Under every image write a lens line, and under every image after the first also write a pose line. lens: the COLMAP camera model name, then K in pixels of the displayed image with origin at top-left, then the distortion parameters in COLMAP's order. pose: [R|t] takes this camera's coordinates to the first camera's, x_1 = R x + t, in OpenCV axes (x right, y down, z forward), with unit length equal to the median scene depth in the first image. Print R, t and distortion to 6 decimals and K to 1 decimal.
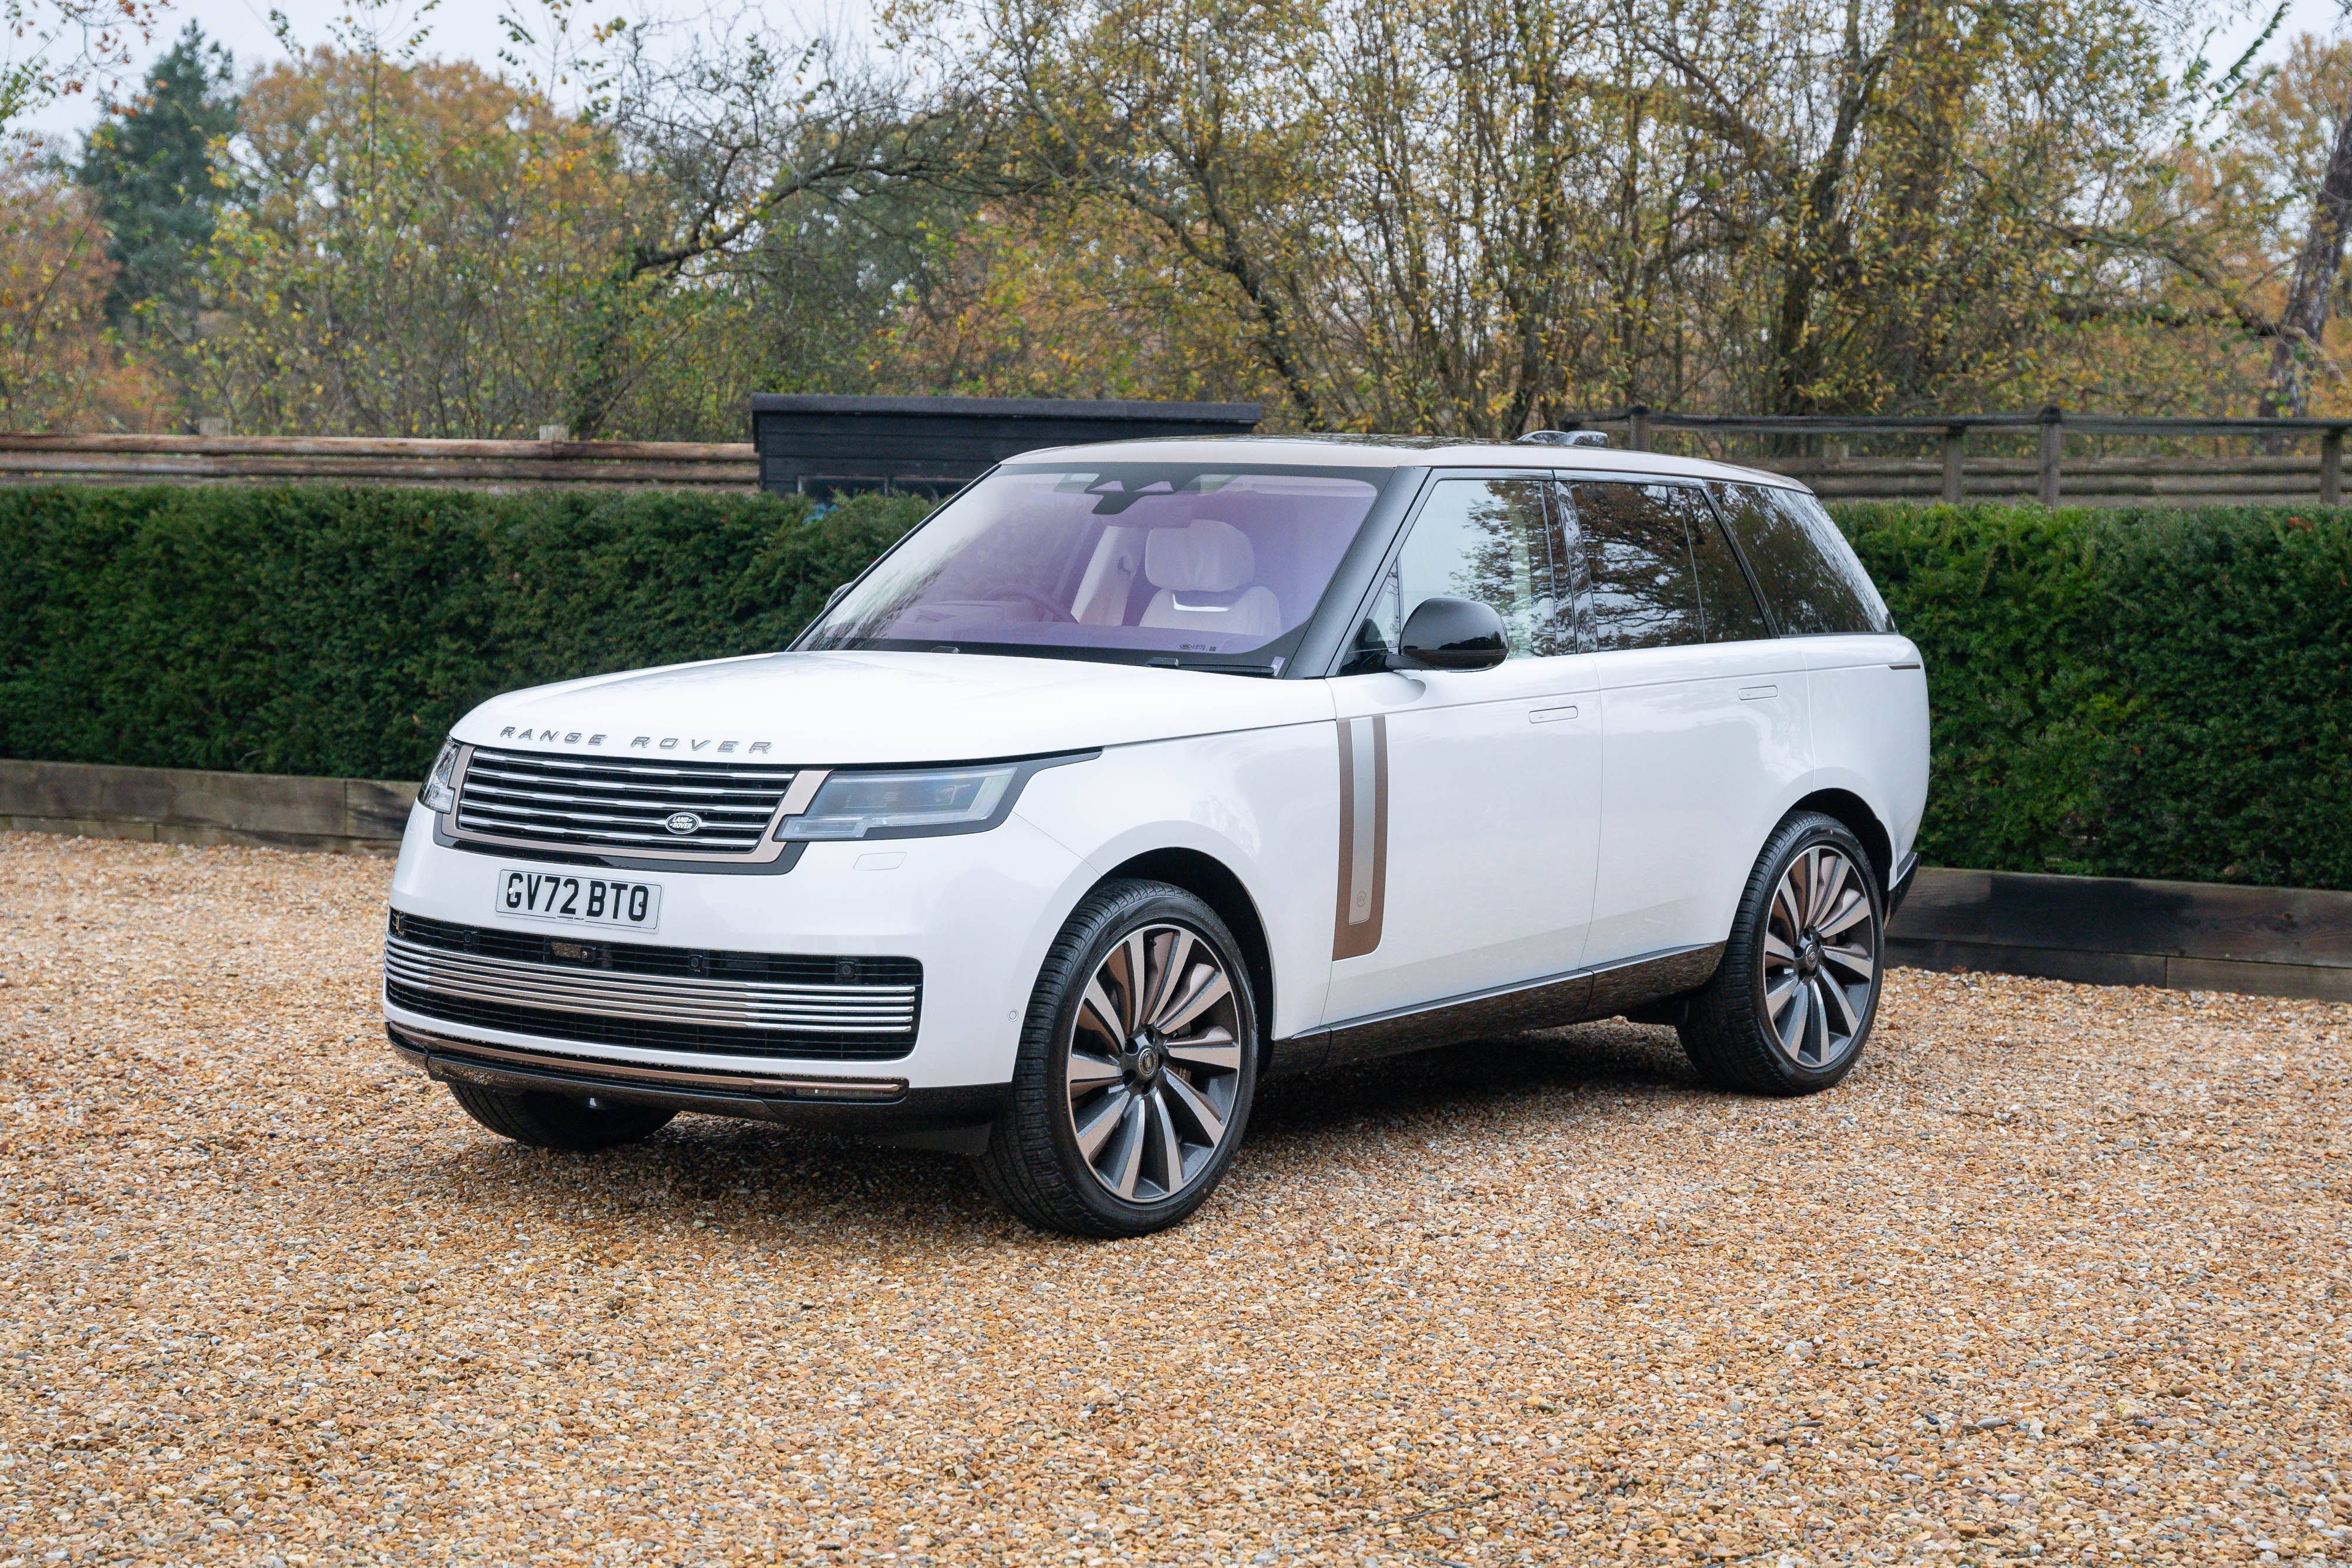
lens RADIAL K [[3948.7, 0, 1204.9], [0, 3948.7, 760.1], [0, 0, 1]] dist [0.085649, 0.631320]
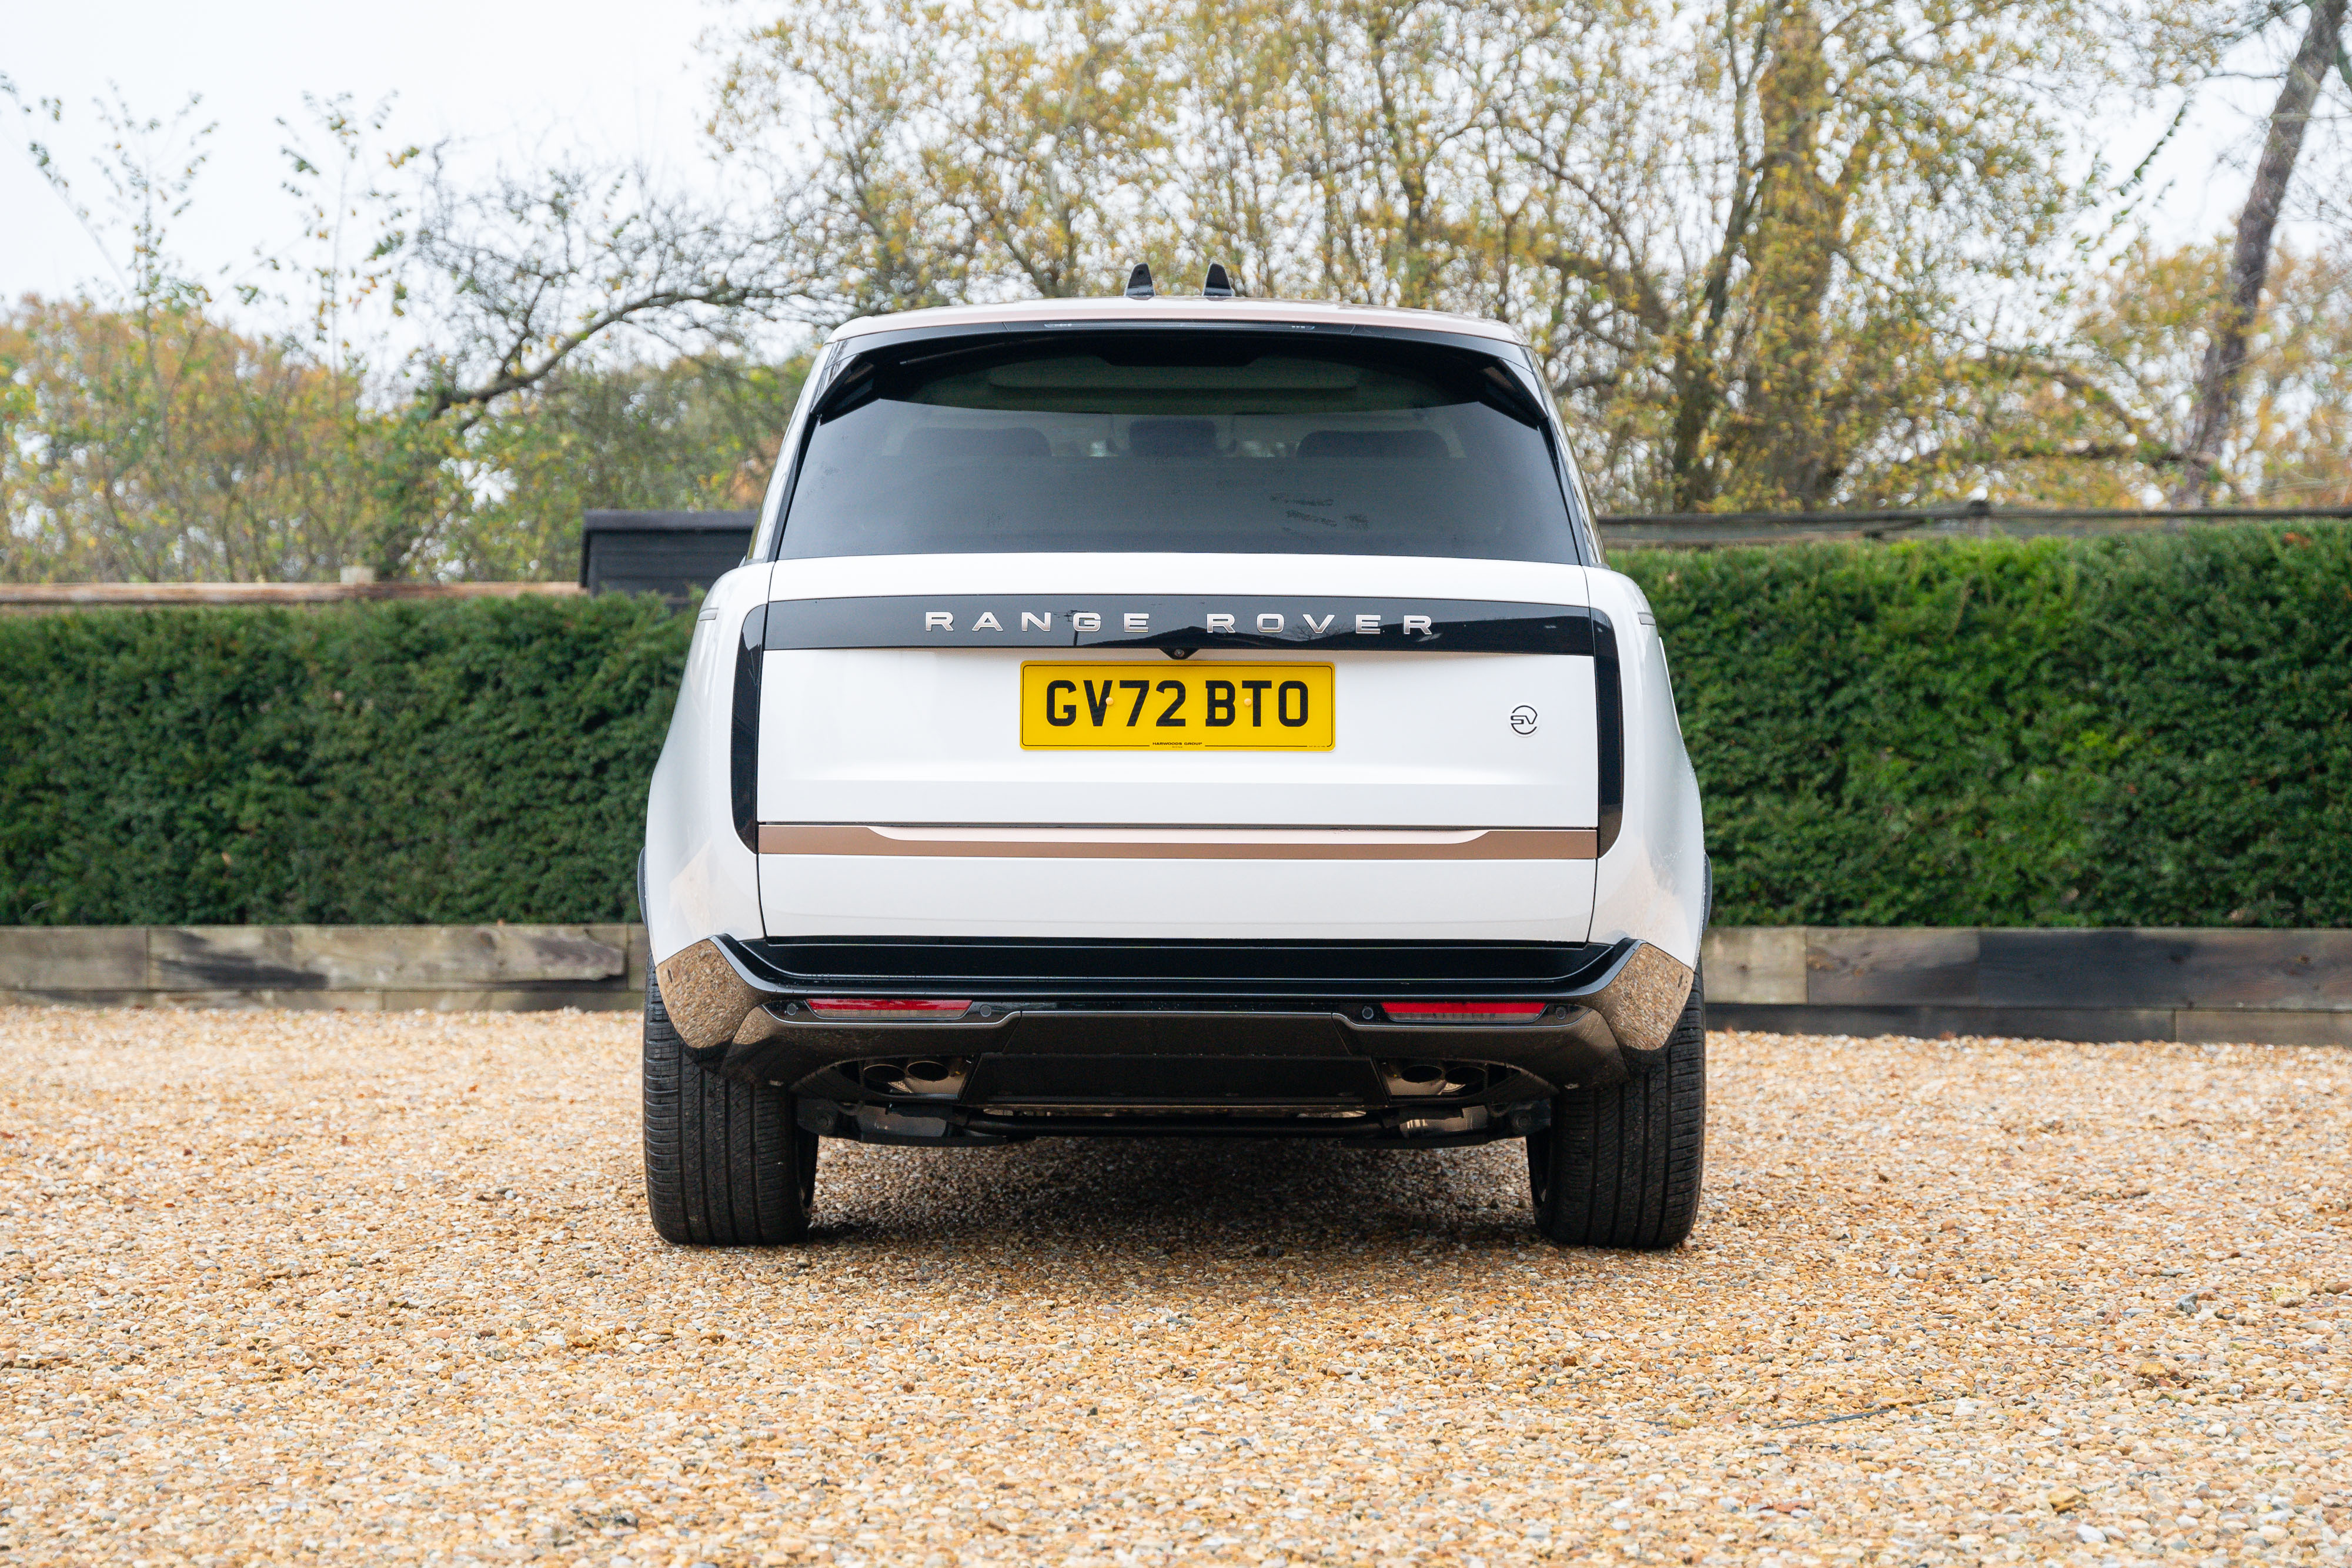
lens RADIAL K [[4240.3, 0, 1173.2], [0, 4240.3, 794.9], [0, 0, 1]] dist [0.143439, 0.347695]
pose [[0.998799, -0.023758, 0.042856, -0.024854], [0.026259, 0.997926, -0.058776, 0.040711], [-0.041370, 0.059830, 0.997351, 0.012314]]
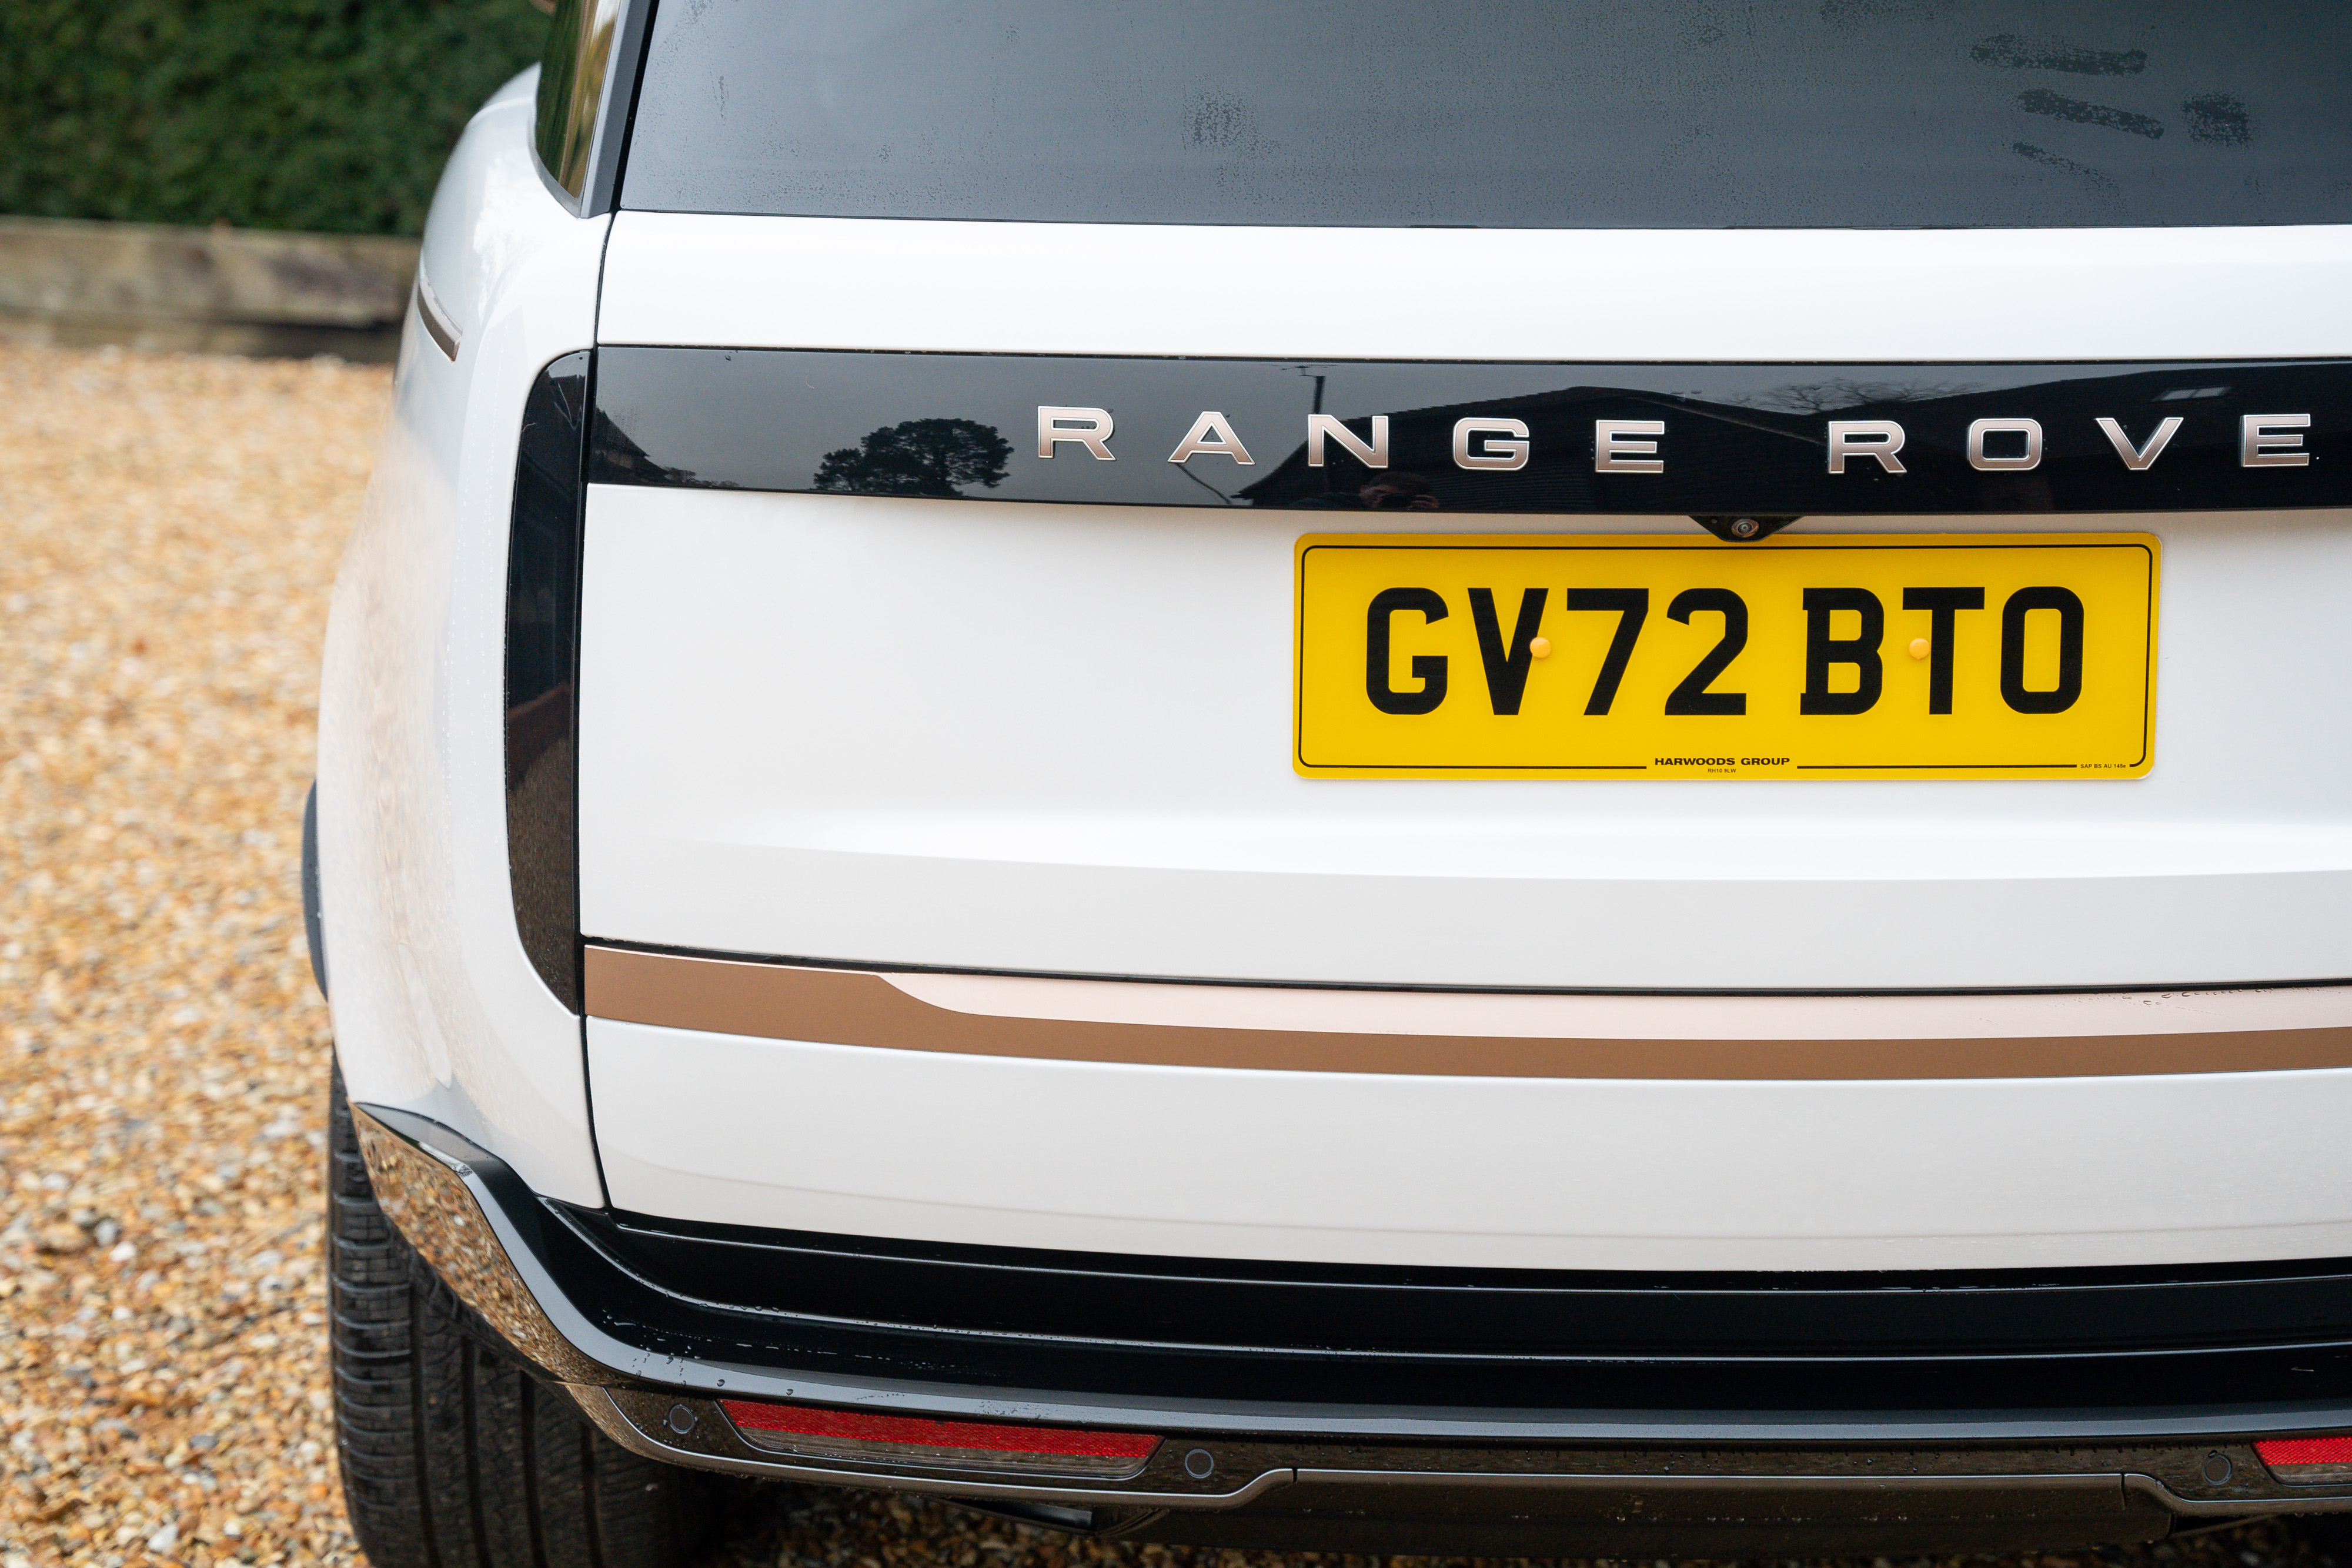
lens RADIAL K [[4438.6, 0, 1176.0], [0, 4438.6, 784.0], [0, 0, 1]] dist [0.214153, 0.215575]
pose [[0.997178, -0.033519, 0.067181, -0.036439], [0.022933, 0.988029, 0.152554, -0.010701], [-0.071490, -0.150582, 0.986009, 0.259587]]
